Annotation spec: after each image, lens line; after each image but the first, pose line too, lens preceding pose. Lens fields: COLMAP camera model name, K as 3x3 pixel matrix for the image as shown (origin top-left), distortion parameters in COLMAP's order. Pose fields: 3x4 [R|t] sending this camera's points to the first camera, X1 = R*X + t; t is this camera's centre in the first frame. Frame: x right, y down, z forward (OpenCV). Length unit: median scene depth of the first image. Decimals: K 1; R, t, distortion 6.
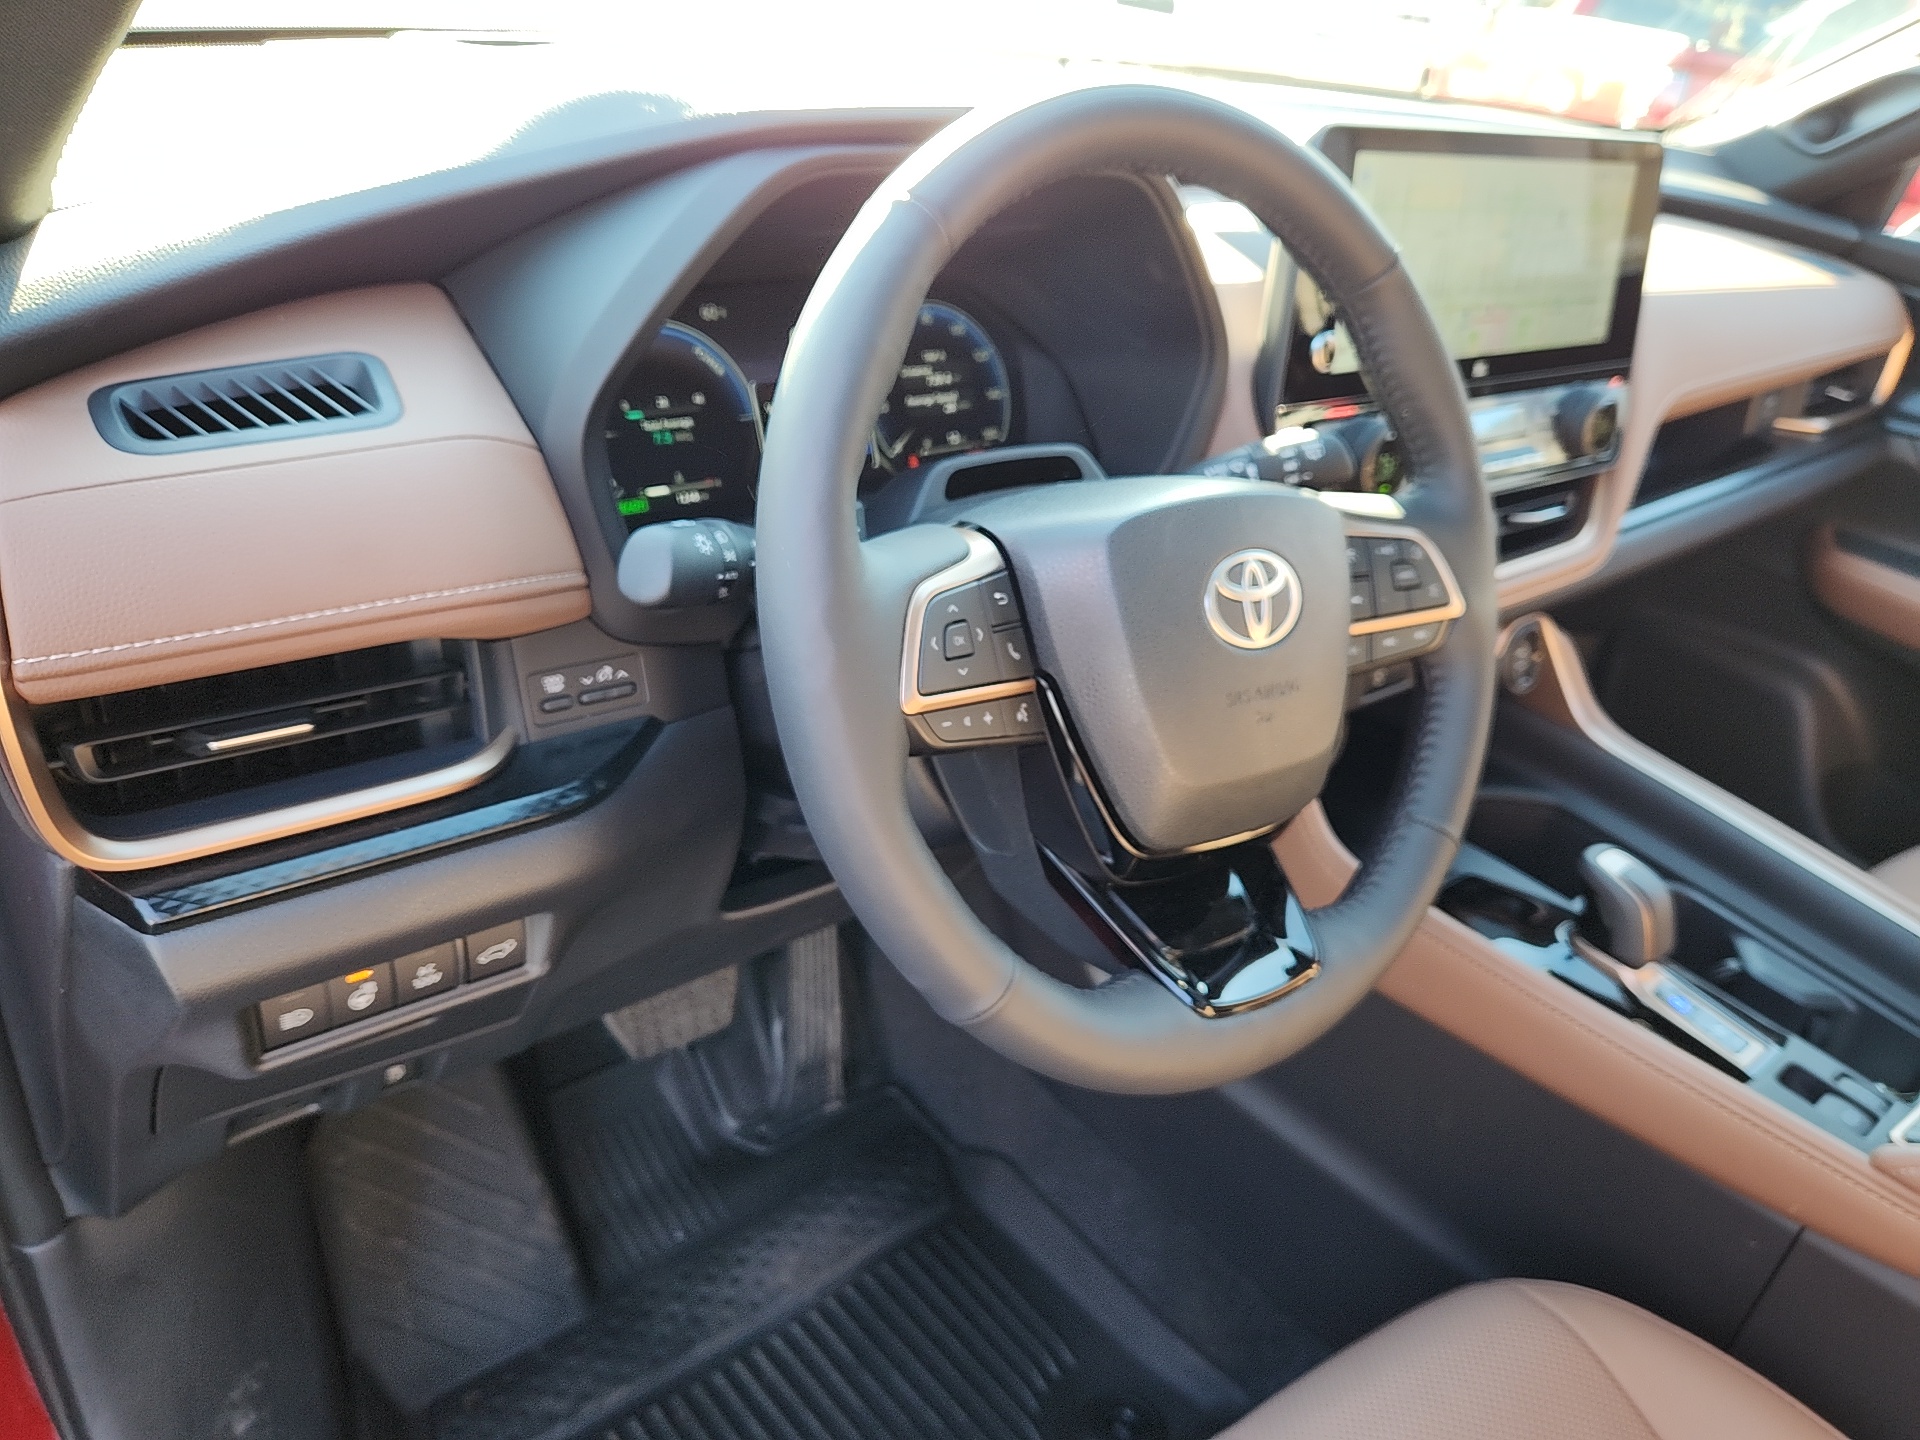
lens RADIAL K [[1308.1, 0, 964.9], [0, 1308.1, 732.8], [0, 0, 1]] dist [0.026090, -0.045619]
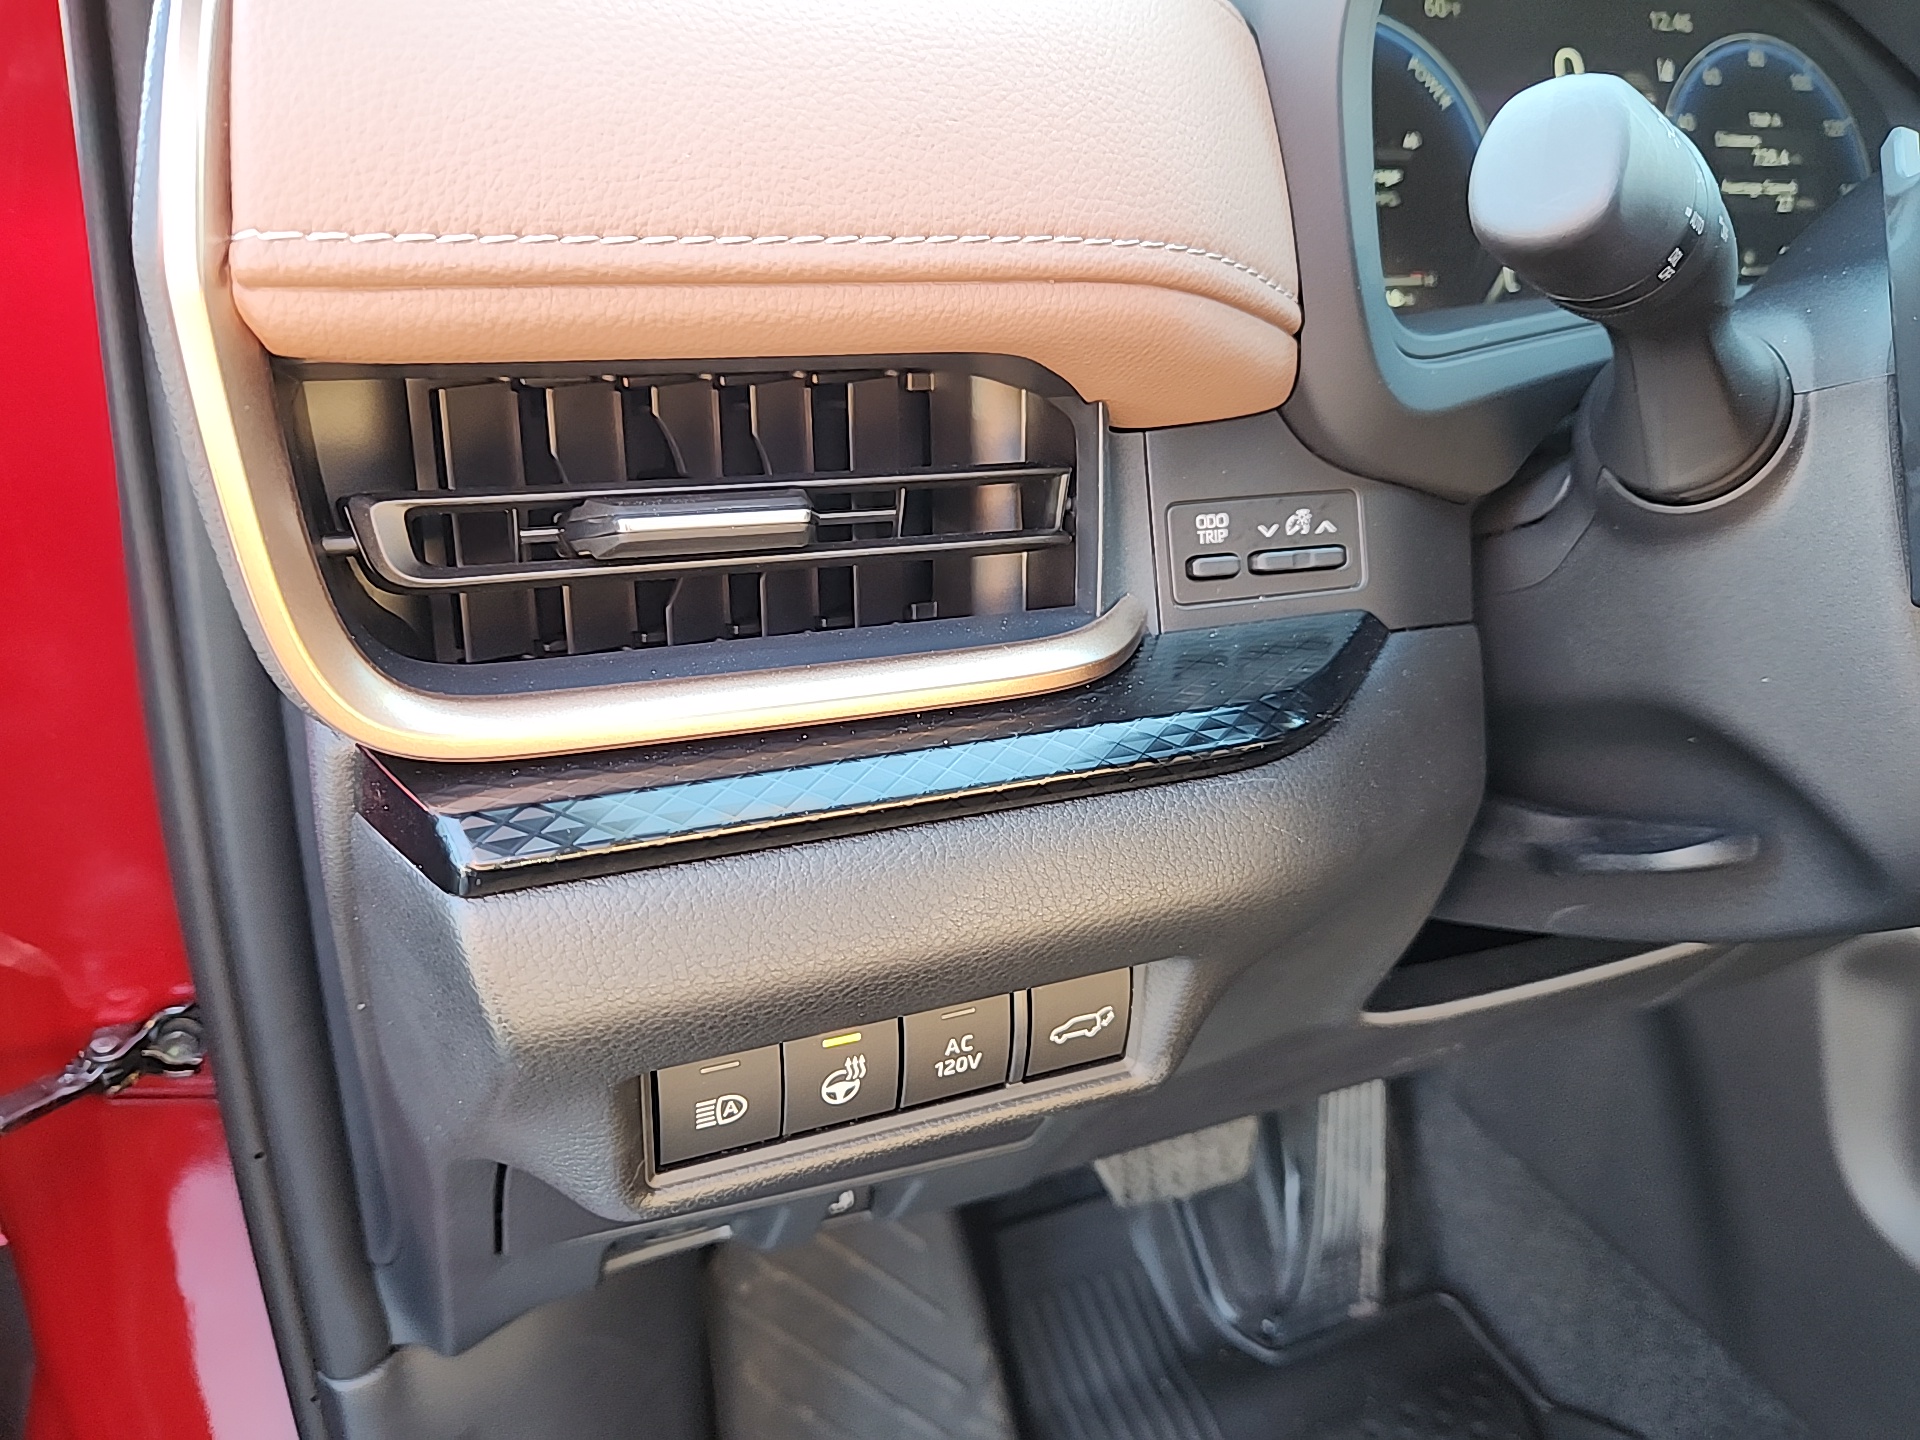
lens RADIAL K [[1308.1, 0, 964.9], [0, 1308.1, 732.8], [0, 0, 1]] dist [0.026090, -0.045619]
pose [[0.953750, 0.051615, -0.296135, -0.242739], [-0.077986, 0.993904, -0.077932, 0.092037], [0.290308, 0.097422, 0.951961, 0.465140]]
